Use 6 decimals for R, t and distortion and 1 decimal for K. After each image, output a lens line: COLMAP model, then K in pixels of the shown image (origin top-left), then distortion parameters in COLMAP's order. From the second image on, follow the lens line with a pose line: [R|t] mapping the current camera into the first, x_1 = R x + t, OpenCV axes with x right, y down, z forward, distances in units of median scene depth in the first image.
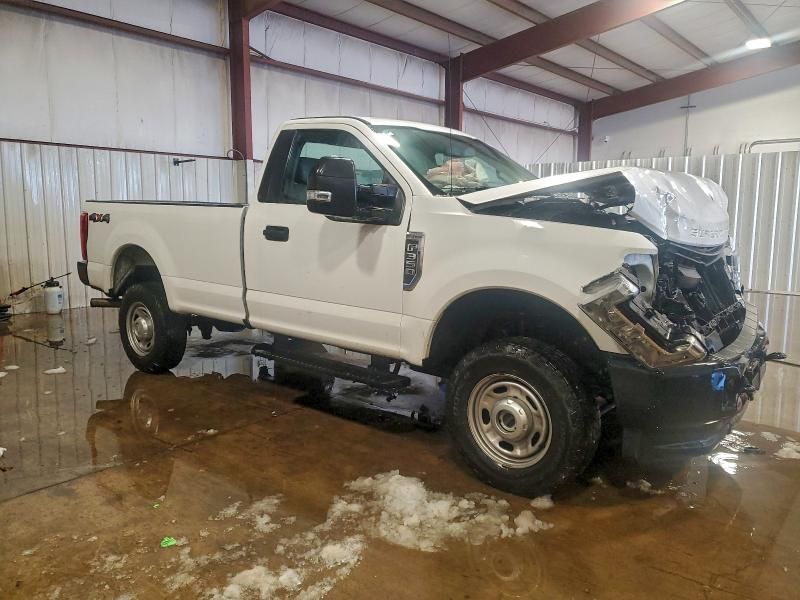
lens RADIAL K [[621.7, 0, 400.0], [0, 621.7, 300.0], [0, 0, 1]] dist [0.005992, 0.003821]
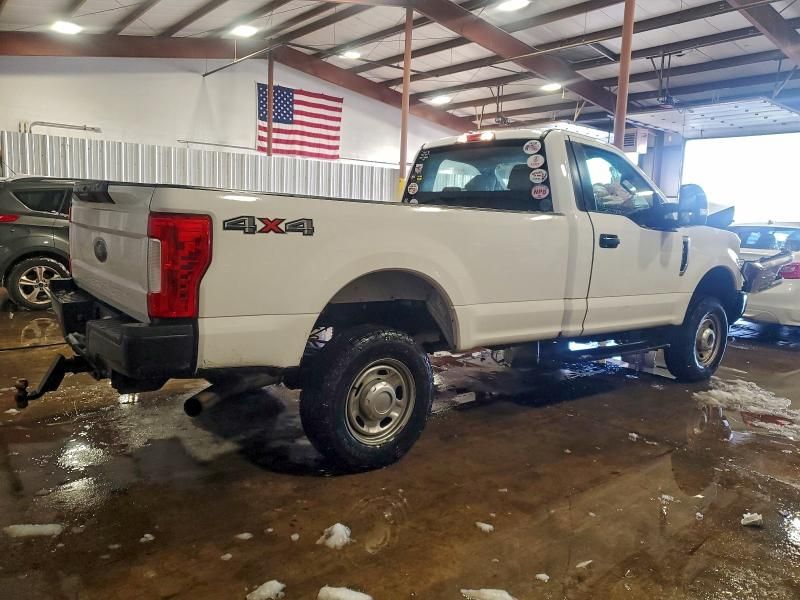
lens RADIAL K [[638.9, 0, 400.0], [0, 638.9, 300.0], [0, 0, 1]] dist [0.002677, 0.001291]
pose [[0.216082, -0.136786, 0.966746, -1.243276], [0.103386, 0.987777, 0.116654, -0.156042], [-0.970886, 0.074742, 0.227583, 1.008491]]
